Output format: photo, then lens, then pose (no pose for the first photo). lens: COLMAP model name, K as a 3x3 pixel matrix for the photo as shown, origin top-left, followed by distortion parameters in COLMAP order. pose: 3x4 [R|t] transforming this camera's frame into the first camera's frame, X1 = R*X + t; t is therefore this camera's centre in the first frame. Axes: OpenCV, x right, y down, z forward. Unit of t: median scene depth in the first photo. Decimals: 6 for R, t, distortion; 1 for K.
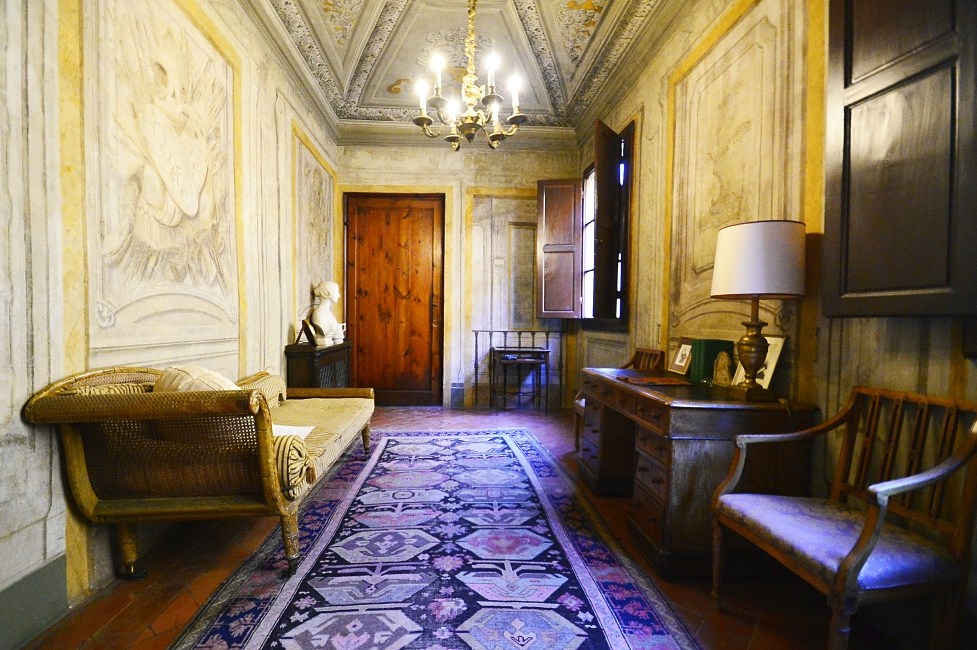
lens RADIAL K [[449.7, 0, 469.2], [0, 449.7, 332.7], [0, 0, 1]] dist [0.017104, -0.020396]
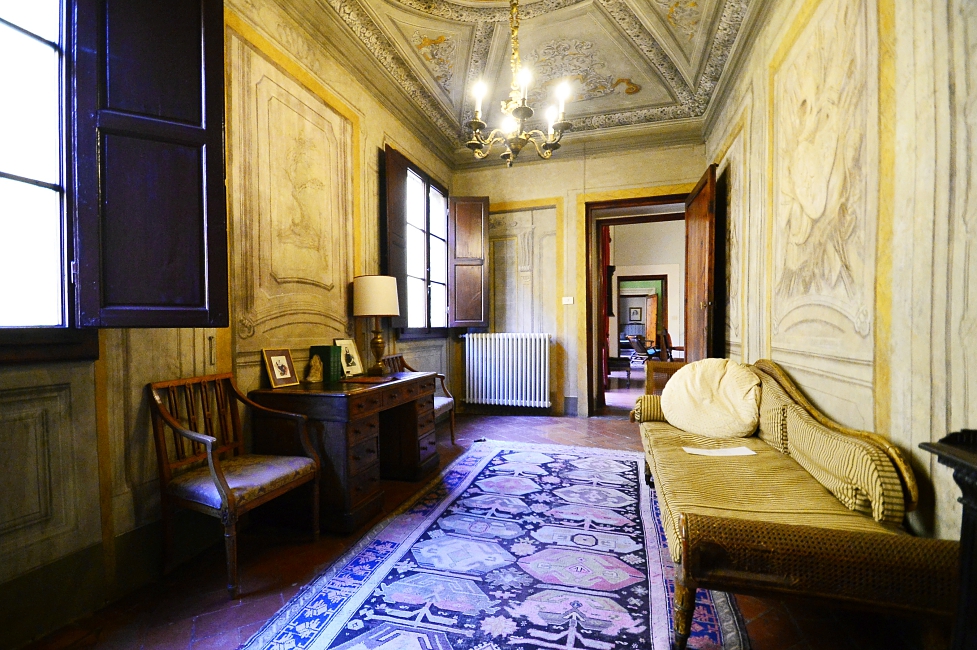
lens RADIAL K [[436.3, 0, 475.2], [0, 436.3, 333.7], [0, 0, 1]] dist [0.013529, -0.016246]
pose [[-0.940190, -0.005446, 0.340608, -0.249290], [0.010012, 0.998998, 0.043610, -0.064097], [-0.340505, 0.044411, -0.939193, 1.966790]]
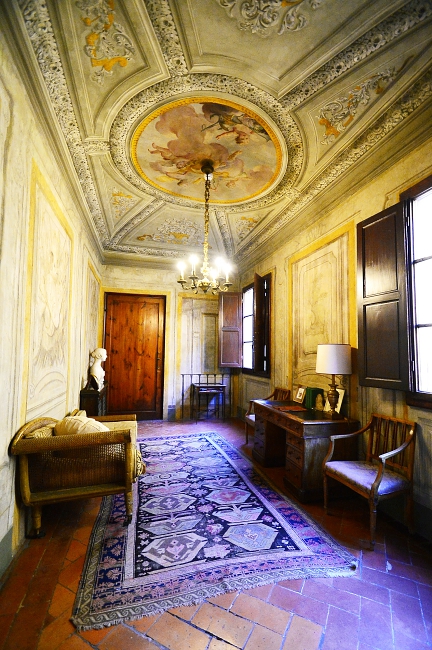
lens RADIAL K [[290.3, 0, 219.7], [0, 290.3, 332.8], [0, 0, 1]] dist [0.013529, -0.016246]
pose [[0.972312, 0.019810, 0.232844, -0.236411], [0.002863, 0.995315, -0.096638, -0.115163], [-0.233668, 0.094629, 0.967701, -0.275144]]
